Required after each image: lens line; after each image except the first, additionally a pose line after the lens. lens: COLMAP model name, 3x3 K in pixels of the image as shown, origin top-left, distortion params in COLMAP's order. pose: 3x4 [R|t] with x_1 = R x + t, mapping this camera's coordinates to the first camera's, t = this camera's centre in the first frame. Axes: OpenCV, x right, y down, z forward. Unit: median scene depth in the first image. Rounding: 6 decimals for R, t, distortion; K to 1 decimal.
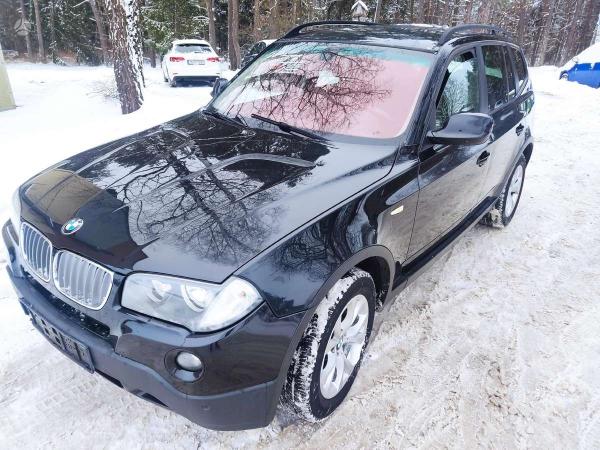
lens RADIAL K [[459.0, 0, 300.0], [0, 459.0, 225.0], [0, 0, 1]] dist [0.068909, -0.061890]
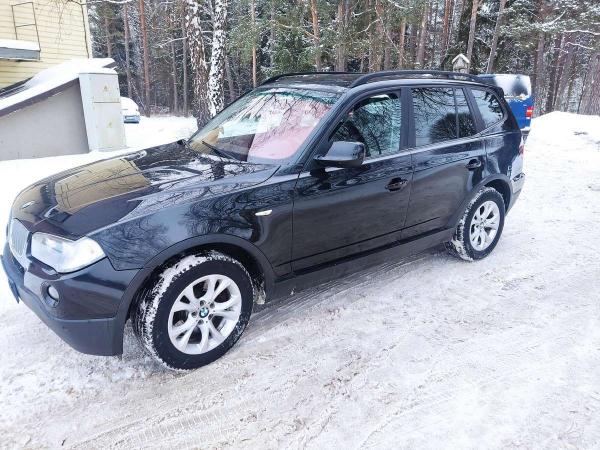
lens RADIAL K [[459.0, 0, 300.0], [0, 459.0, 225.0], [0, 0, 1]] dist [0.068909, -0.061890]
pose [[0.962551, 0.059674, -0.264453, 0.594490], [-0.087511, 0.991647, -0.094755, 0.103607], [0.256589, 0.114349, 0.959732, -0.158102]]
